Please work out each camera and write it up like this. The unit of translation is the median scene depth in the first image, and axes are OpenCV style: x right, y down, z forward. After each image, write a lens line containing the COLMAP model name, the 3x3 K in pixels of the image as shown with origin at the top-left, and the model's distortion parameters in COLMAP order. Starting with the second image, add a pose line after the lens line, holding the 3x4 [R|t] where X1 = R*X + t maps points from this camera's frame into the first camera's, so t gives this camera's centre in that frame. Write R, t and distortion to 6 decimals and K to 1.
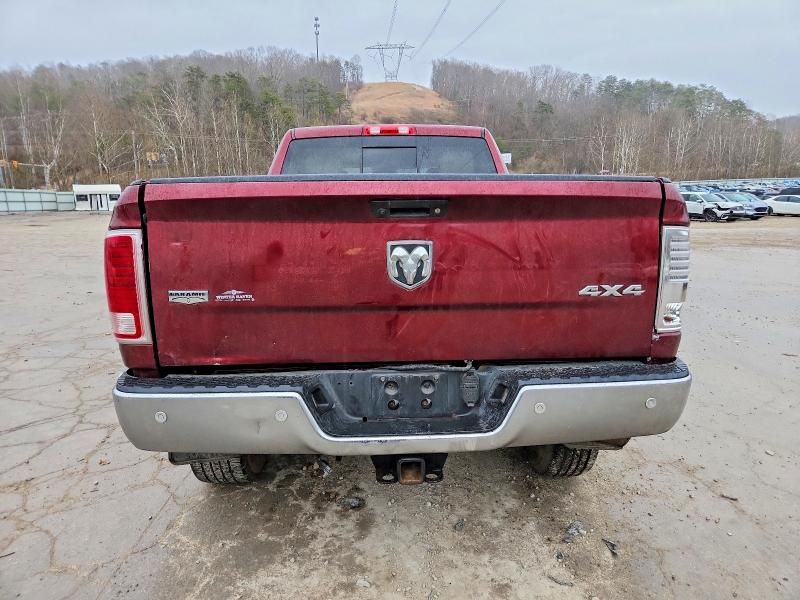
lens RADIAL K [[530.7, 0, 400.0], [0, 530.7, 300.5], [0, 0, 1]] dist [0.017593, -0.006339]
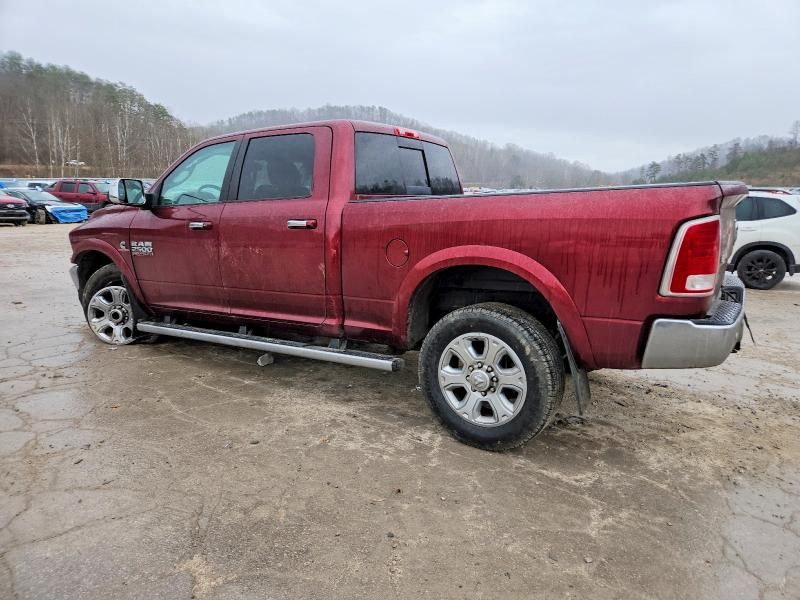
lens RADIAL K [[530.7, 0, 400.9], [0, 530.7, 300.1], [0, 0, 1]] dist [0.017593, -0.006339]
pose [[0.579262, -0.134869, 0.803907, -1.513605], [0.130561, 0.988836, 0.071817, -0.084850], [-0.804618, 0.063358, 0.590403, 0.578856]]
